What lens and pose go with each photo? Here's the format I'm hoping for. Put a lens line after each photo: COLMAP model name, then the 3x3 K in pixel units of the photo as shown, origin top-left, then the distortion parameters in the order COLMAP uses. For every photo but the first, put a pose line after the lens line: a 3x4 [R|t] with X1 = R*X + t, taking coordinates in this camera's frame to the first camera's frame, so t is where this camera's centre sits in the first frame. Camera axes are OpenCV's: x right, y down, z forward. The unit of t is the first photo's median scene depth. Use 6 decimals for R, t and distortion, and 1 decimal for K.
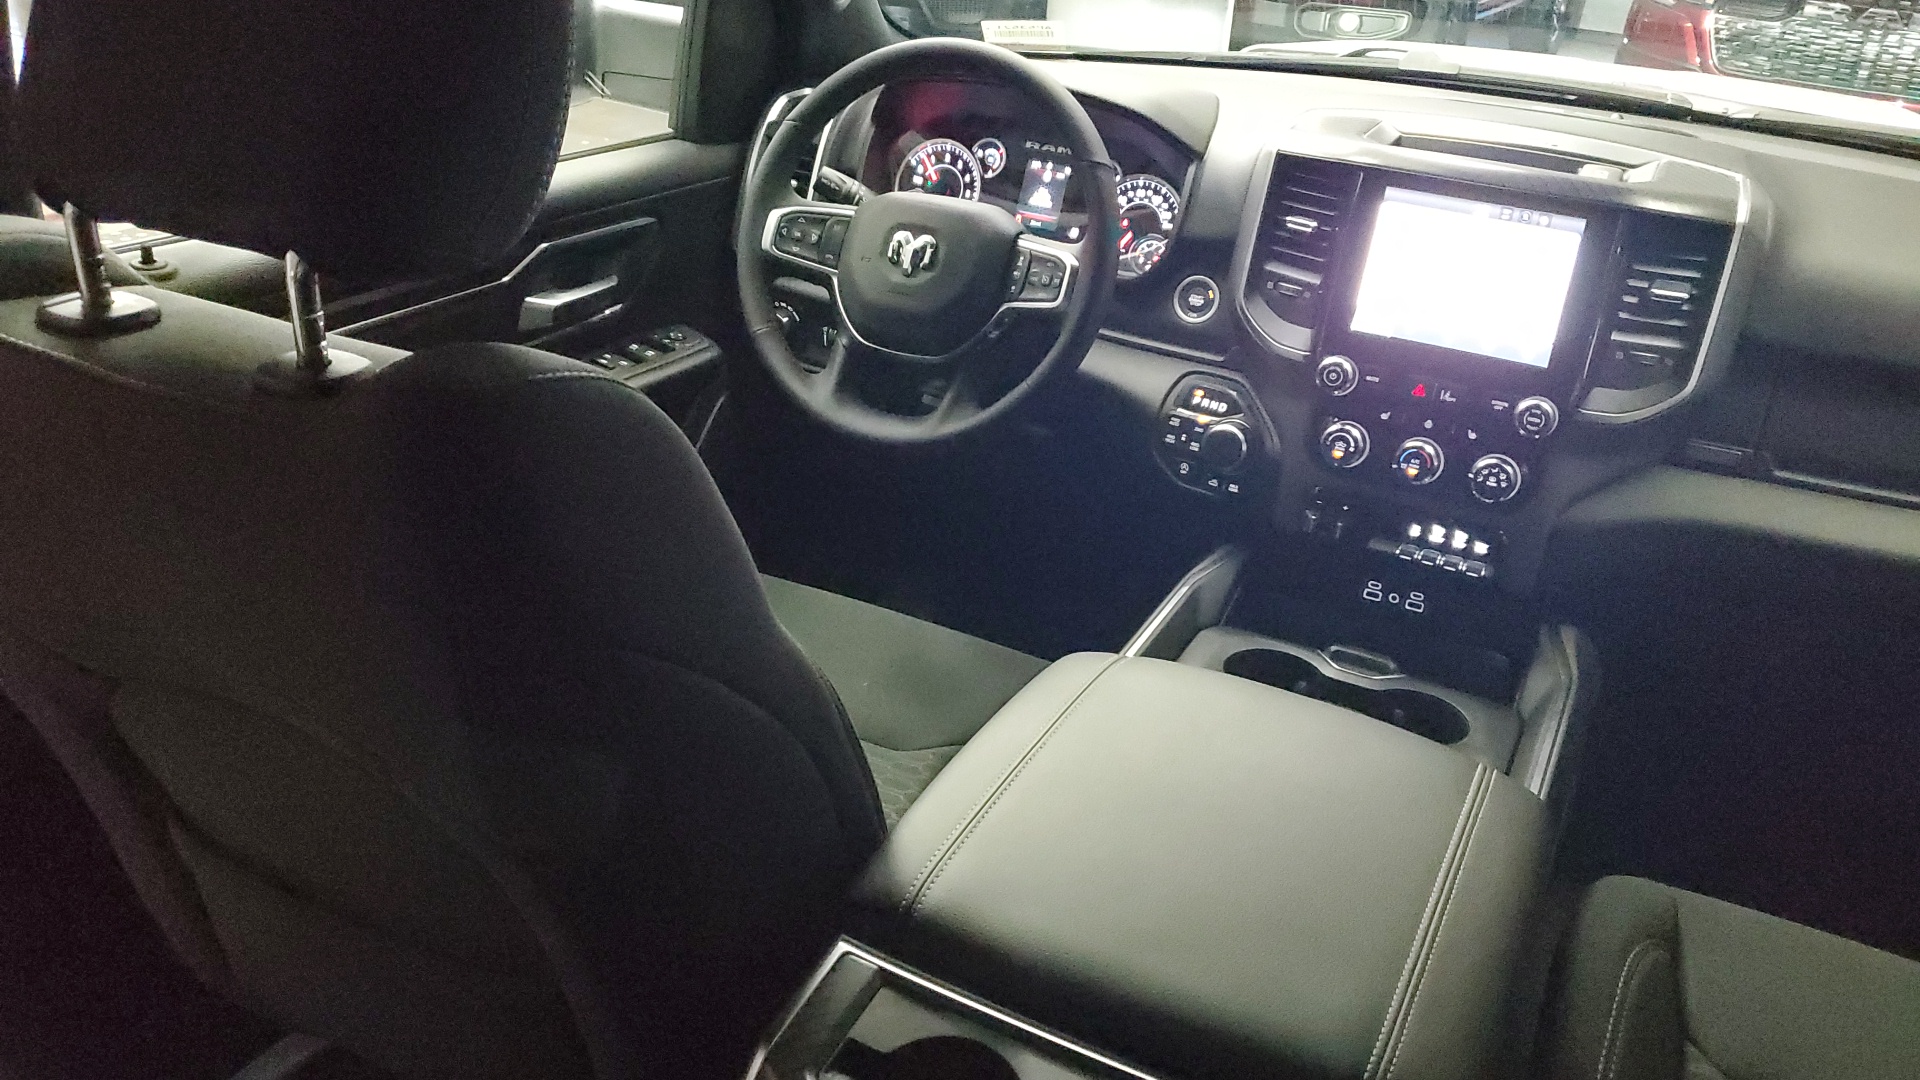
lens RADIAL K [[1431.9, 0, 953.8], [0, 1431.9, 556.3], [0, 0, 1]] dist [0.147575, -0.380752]
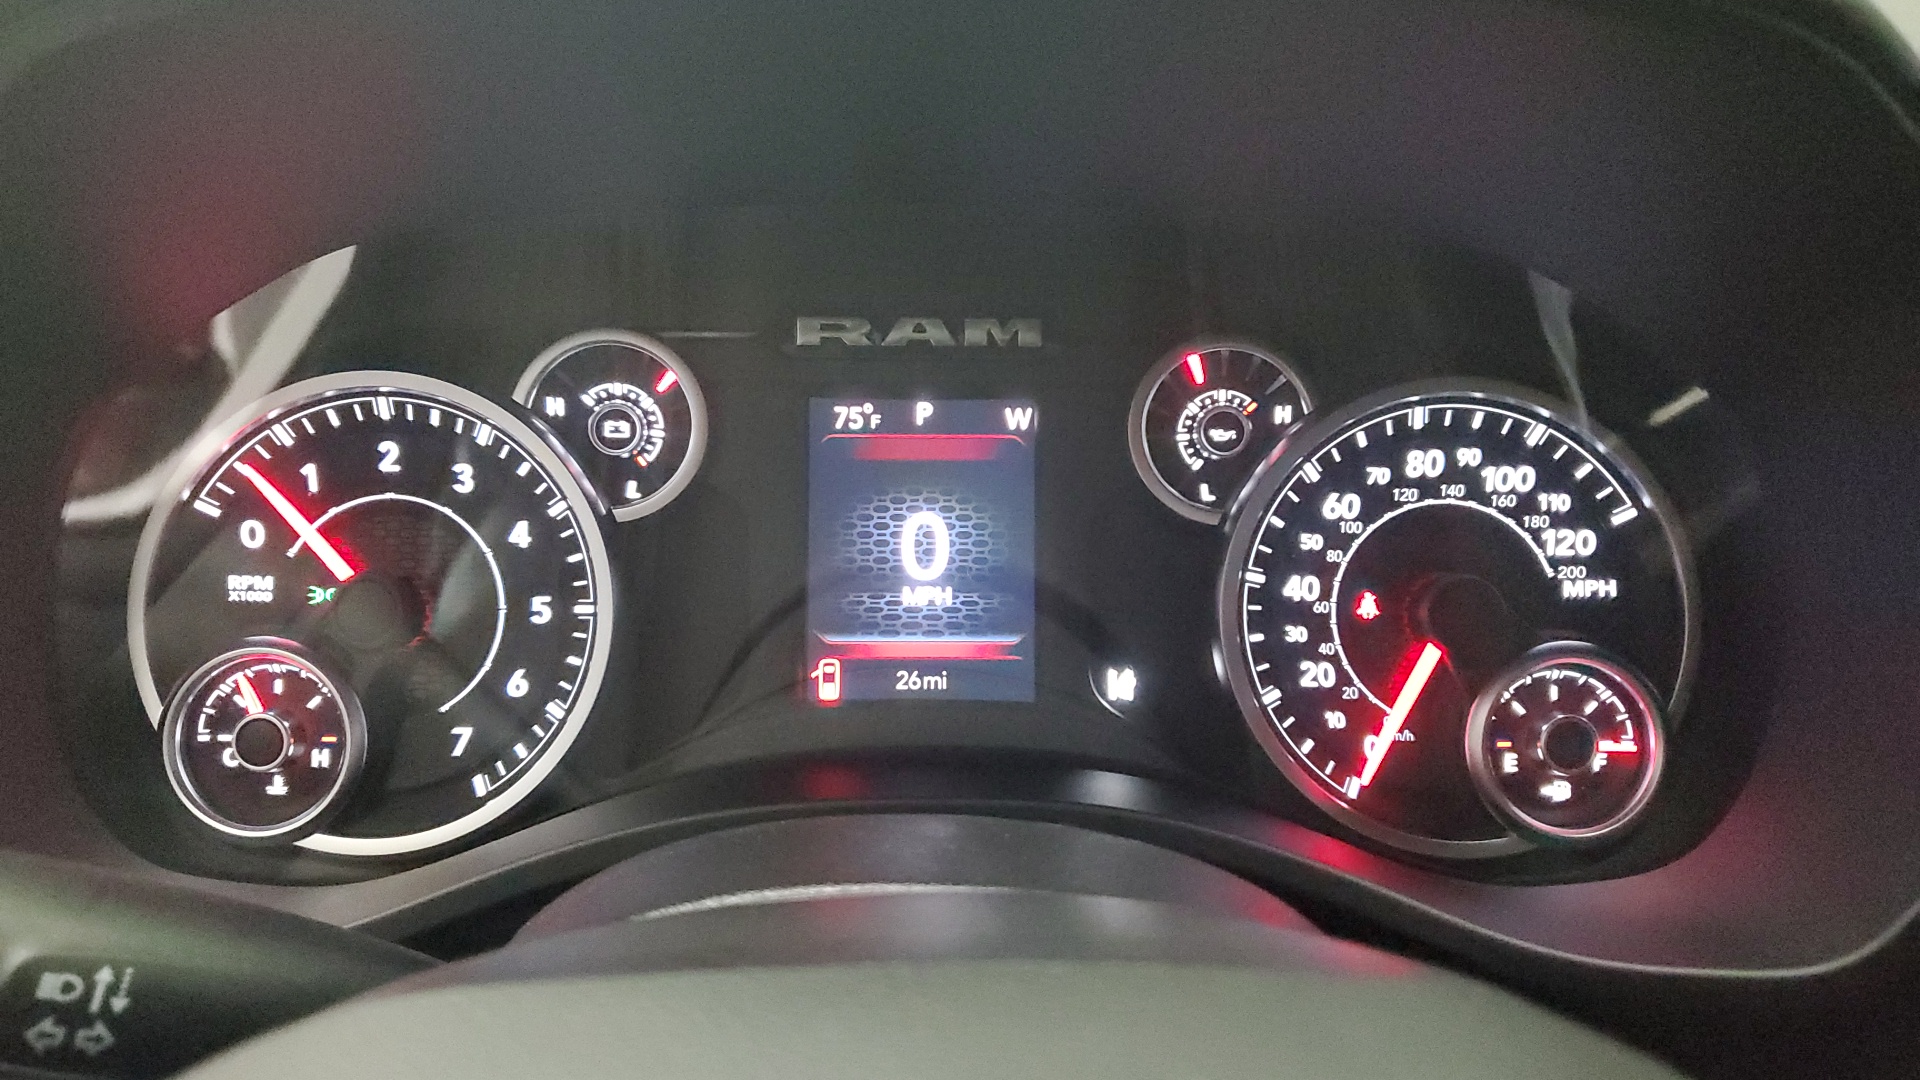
lens RADIAL K [[1431.9, 0, 953.8], [0, 1431.9, 556.3], [0, 0, 1]] dist [0.147575, -0.380752]
pose [[0.881016, -0.221553, 0.418000, -0.025499], [0.261349, 0.964429, -0.039665, -0.269747], [-0.394344, 0.144190, 0.907581, 0.910476]]
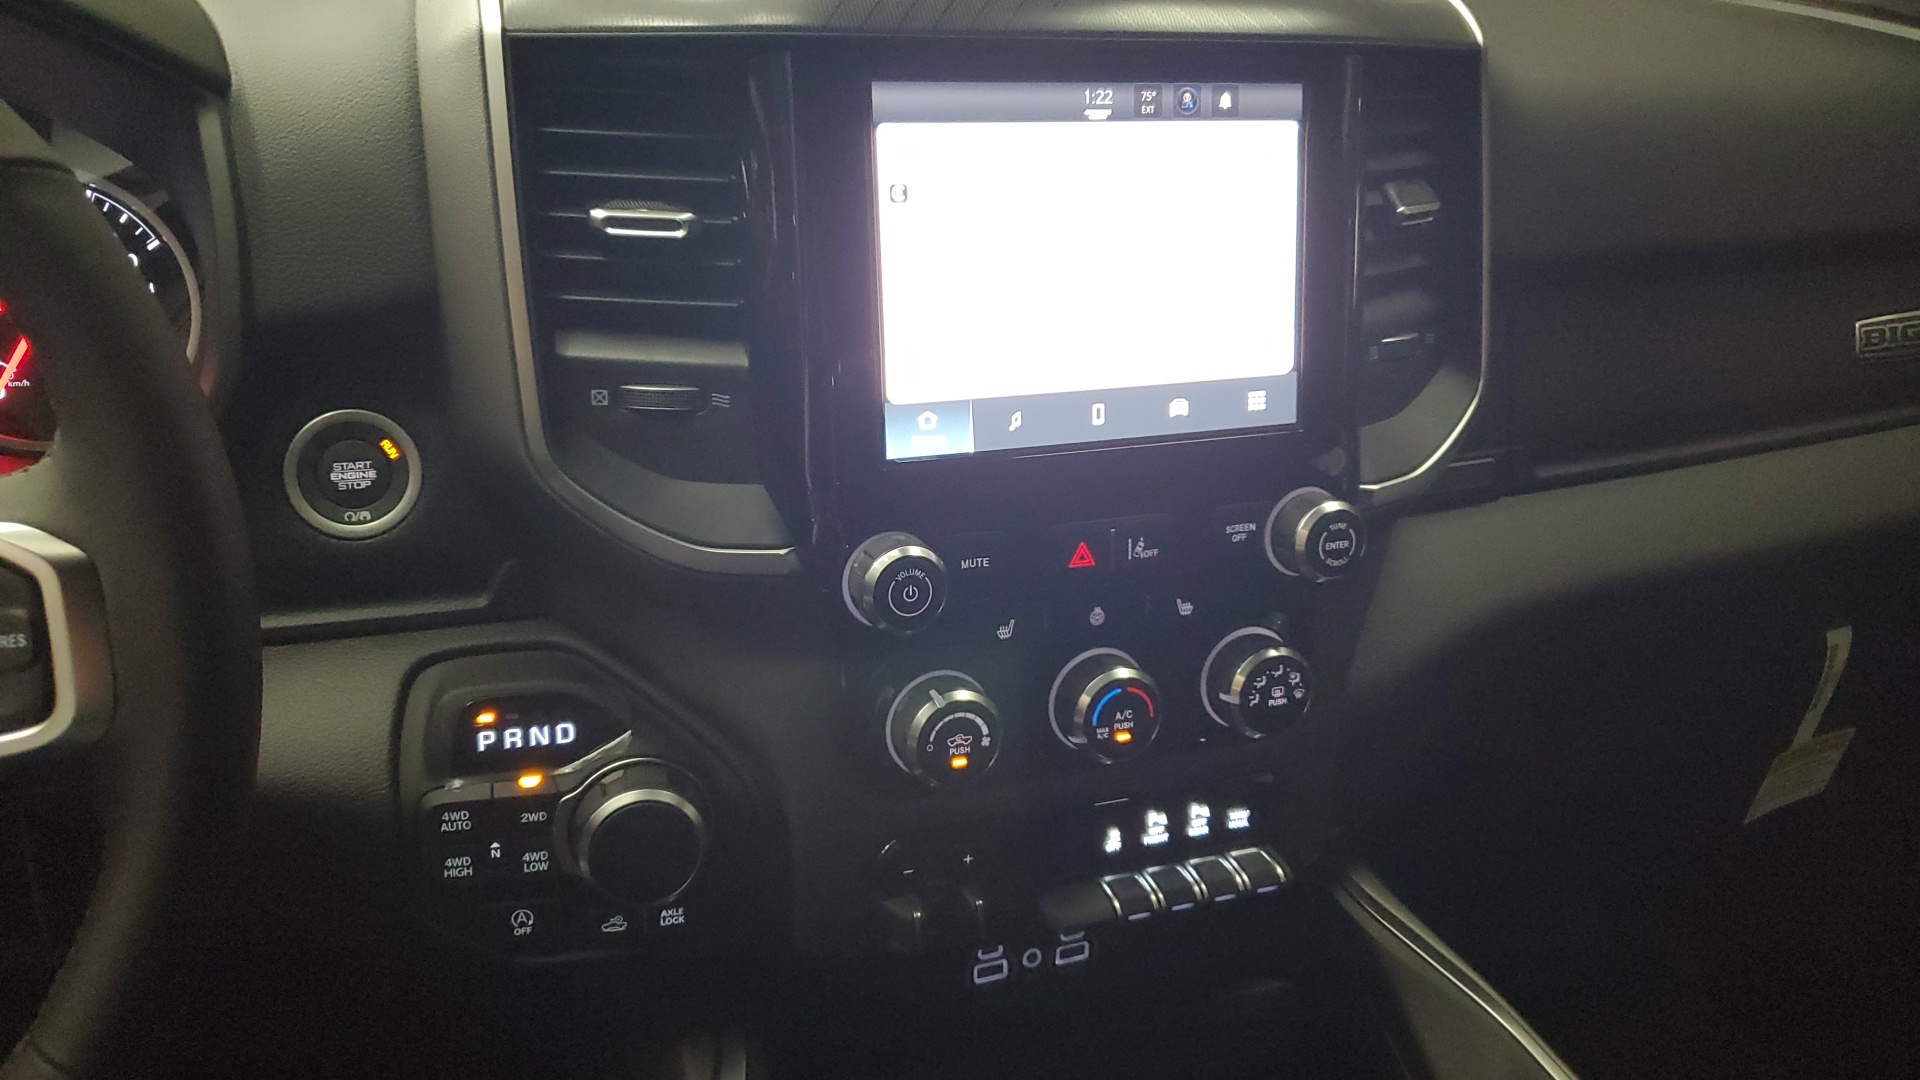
lens RADIAL K [[1469.5, 0, 966.2], [0, 1469.5, 541.7], [0, 0, 1]] dist [0.005234, -0.143408]
pose [[0.655285, -0.346565, 0.671189, 0.018505], [0.316670, 0.932729, 0.172443, -0.181313], [-0.685800, 0.099546, 0.720950, 0.652096]]
